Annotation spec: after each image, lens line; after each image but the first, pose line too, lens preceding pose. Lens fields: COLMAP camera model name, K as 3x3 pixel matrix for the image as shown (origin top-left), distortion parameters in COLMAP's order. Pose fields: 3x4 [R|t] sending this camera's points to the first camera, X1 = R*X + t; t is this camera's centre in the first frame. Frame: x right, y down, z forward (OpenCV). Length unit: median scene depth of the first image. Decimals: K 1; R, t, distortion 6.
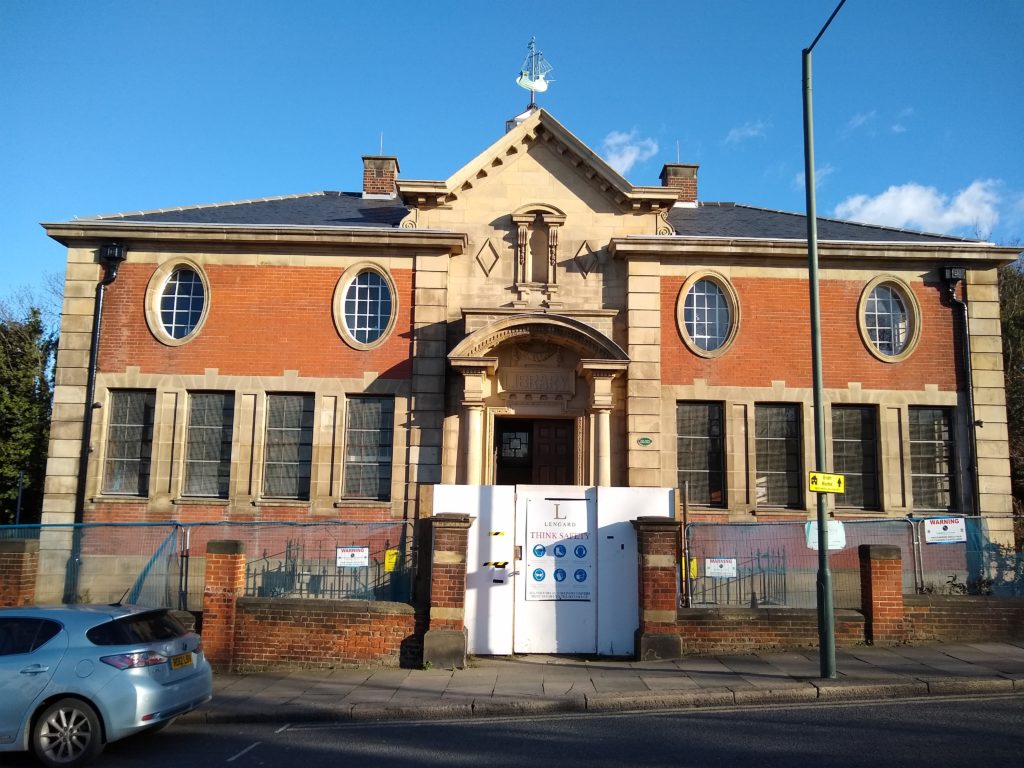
lens RADIAL K [[799.4, 0, 453.2], [0, 799.4, 385.5], [0, 0, 1]] dist [-0.009417, 0.003019]
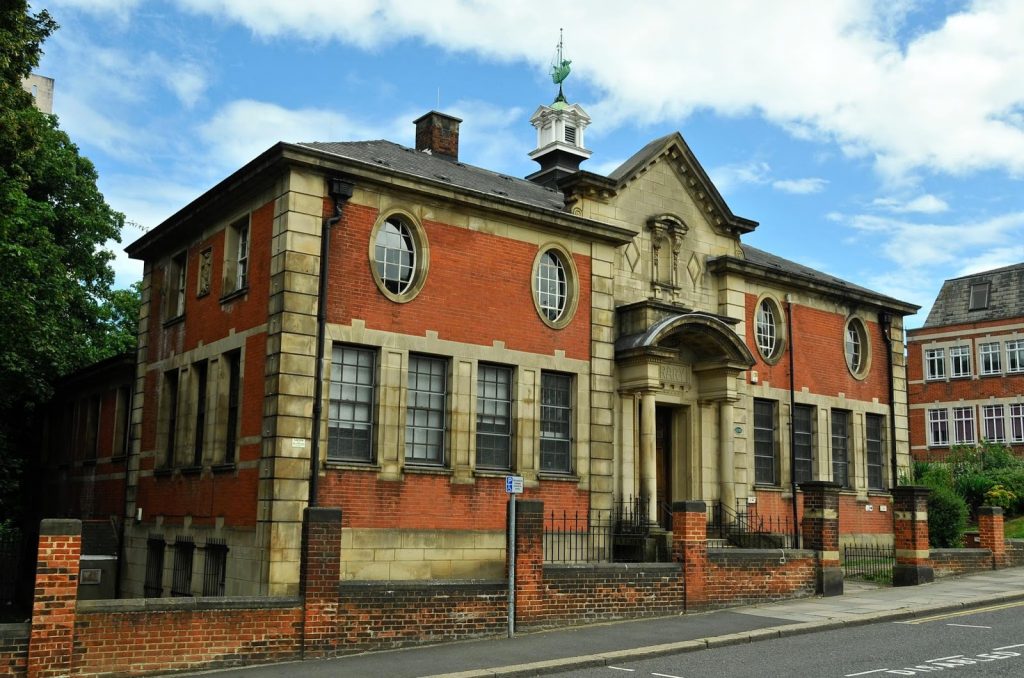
lens RADIAL K [[1027.4, 0, 512.0], [0, 1027.4, 339.0], [0, 0, 1]] dist [-0.025781, -0.003124]
pose [[0.804082, 0.101013, 0.585874, -0.935493], [-0.096276, 0.994577, -0.039345, 0.026765], [-0.586671, -0.024769, 0.809446, -0.042276]]
